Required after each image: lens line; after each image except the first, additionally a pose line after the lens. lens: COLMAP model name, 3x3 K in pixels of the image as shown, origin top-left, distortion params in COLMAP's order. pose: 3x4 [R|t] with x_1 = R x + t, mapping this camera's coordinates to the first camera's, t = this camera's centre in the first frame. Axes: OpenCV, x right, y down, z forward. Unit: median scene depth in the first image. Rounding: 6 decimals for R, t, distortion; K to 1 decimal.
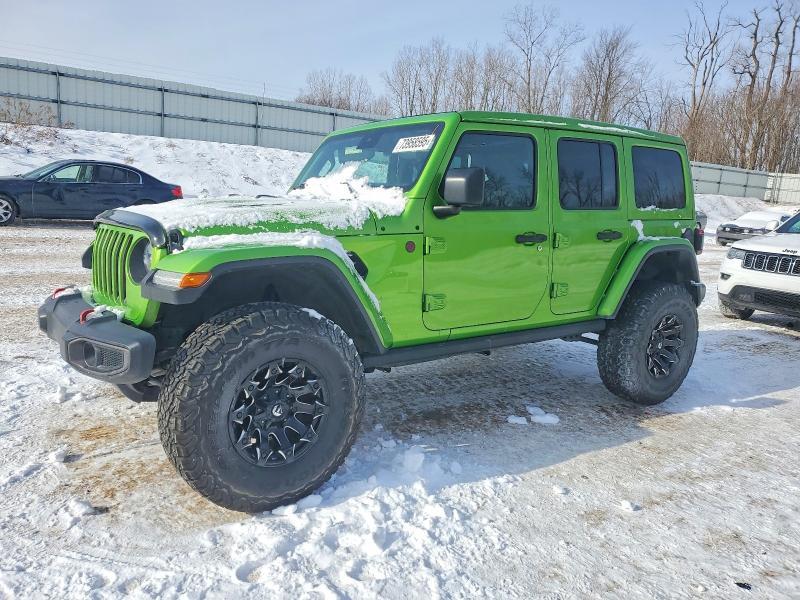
lens RADIAL K [[621.3, 0, 395.3], [0, 621.3, 298.3], [0, 0, 1]] dist [0.007842, 0.003365]
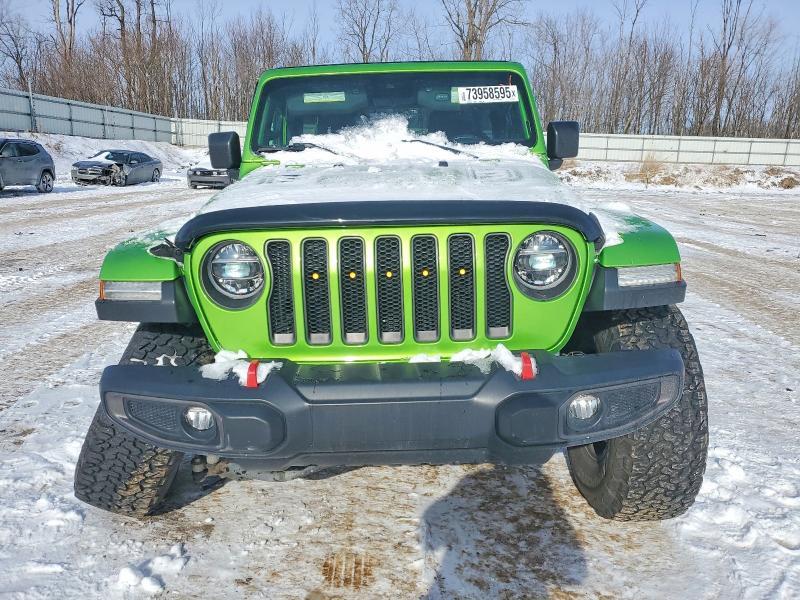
lens RADIAL K [[621.3, 0, 395.3], [0, 621.3, 298.3], [0, 0, 1]] dist [0.007842, 0.003365]
pose [[0.582783, -0.226391, 0.780455, -0.145649], [0.159458, 0.973597, 0.163346, -0.022585], [-0.796829, 0.029254, 0.603496, 0.099545]]
